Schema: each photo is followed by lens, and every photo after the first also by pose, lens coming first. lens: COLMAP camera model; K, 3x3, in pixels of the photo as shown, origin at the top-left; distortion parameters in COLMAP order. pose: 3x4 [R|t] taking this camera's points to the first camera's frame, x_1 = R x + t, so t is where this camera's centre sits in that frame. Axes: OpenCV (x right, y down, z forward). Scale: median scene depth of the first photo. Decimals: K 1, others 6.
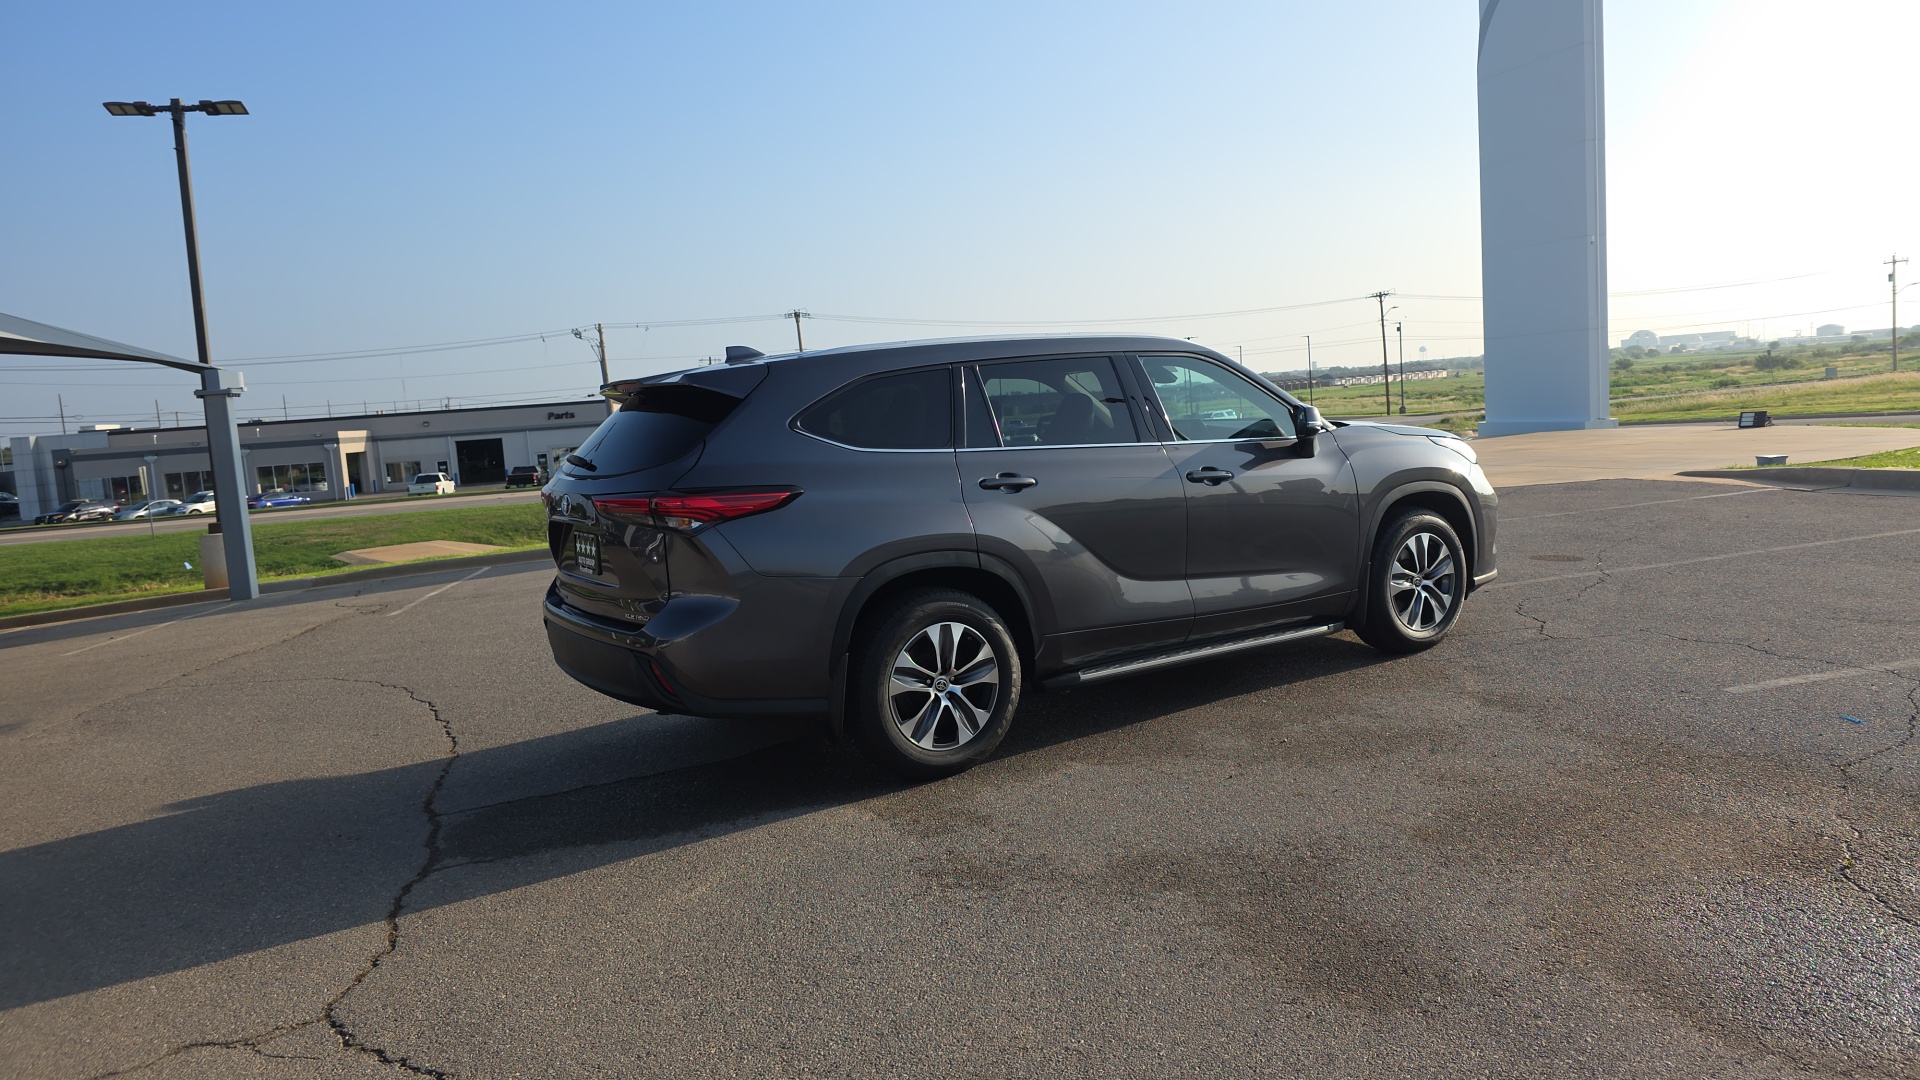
lens RADIAL K [[1296.6, 0, 979.9], [0, 1296.6, 553.8], [0, 0, 1]] dist [0.048321, -0.052253]
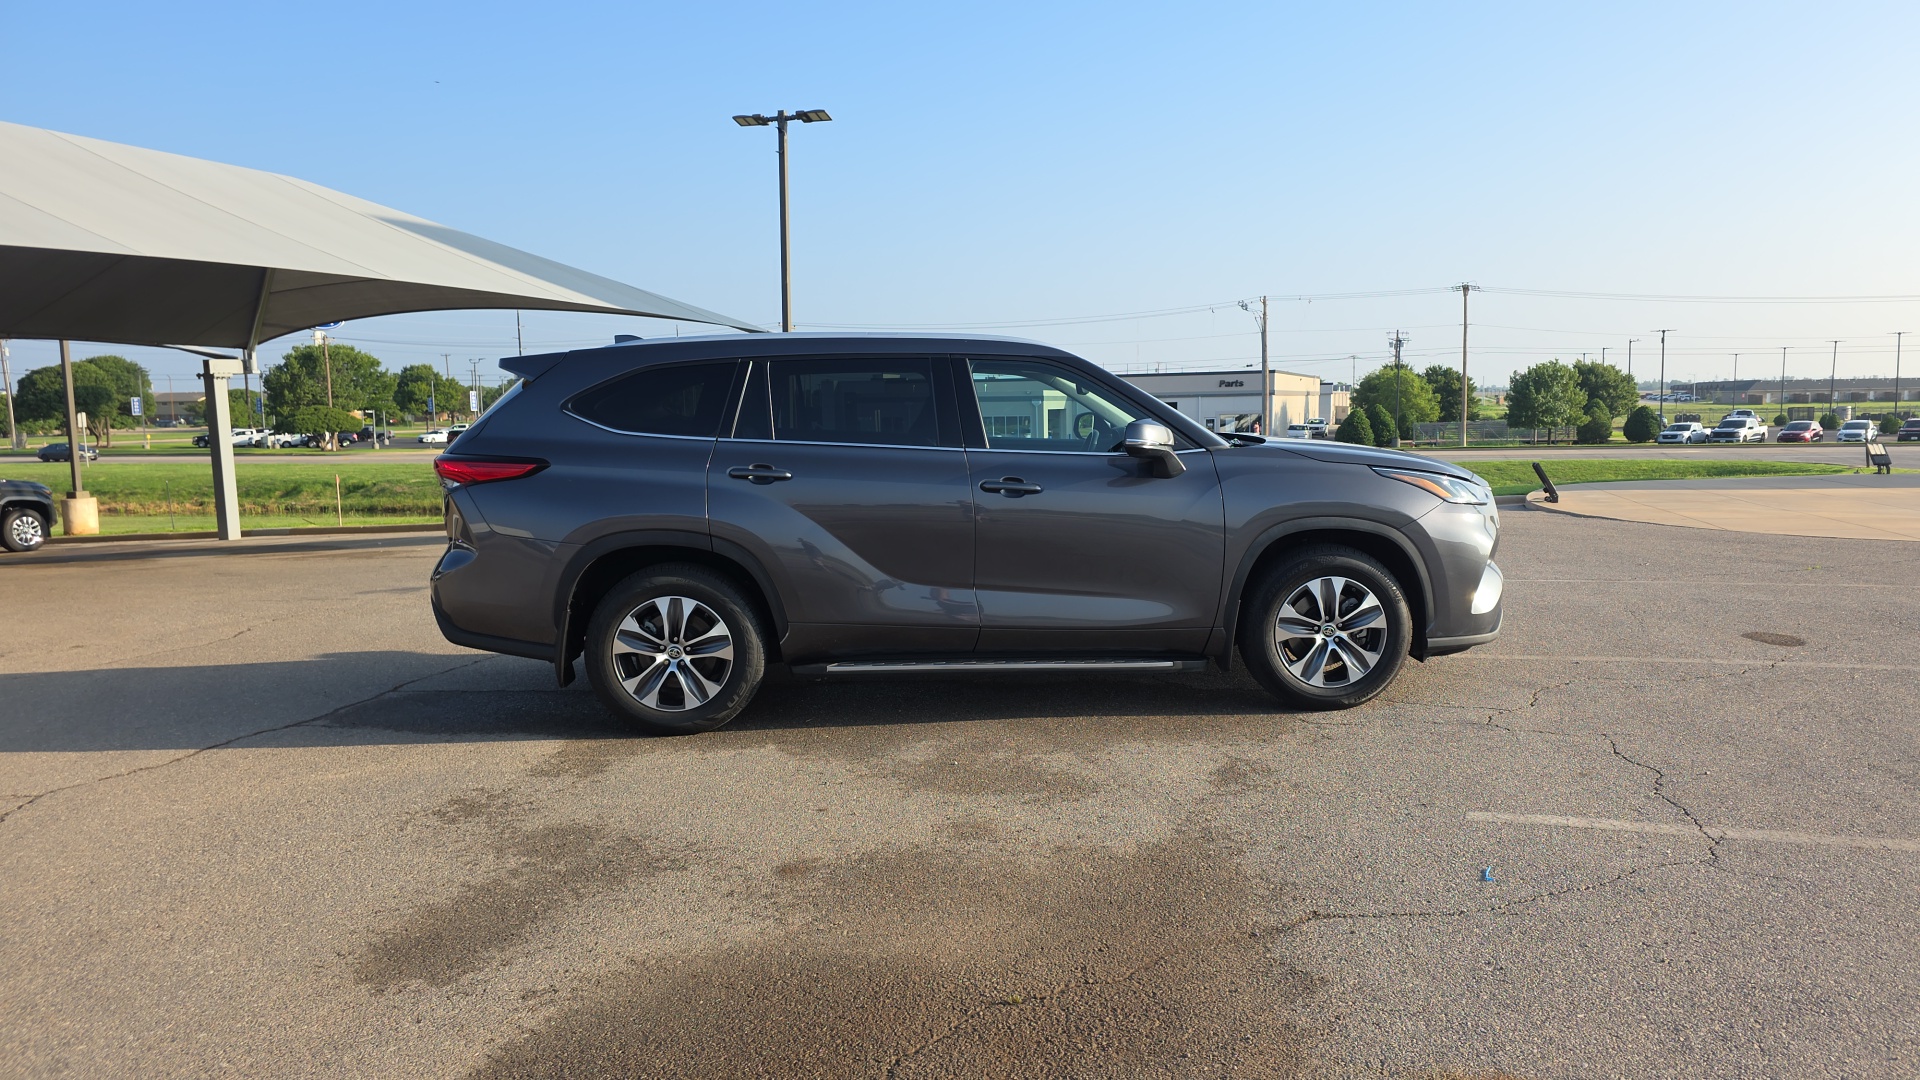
lens RADIAL K [[1296.6, 0, 1009.6], [0, 1296.6, 563.1], [0, 0, 1]] dist [0.048321, -0.052253]
pose [[0.859708, 0.117295, -0.497137, 0.670485], [-0.102583, 0.993095, 0.056912, -0.058678], [0.500379, 0.002071, 0.865804, 0.168077]]
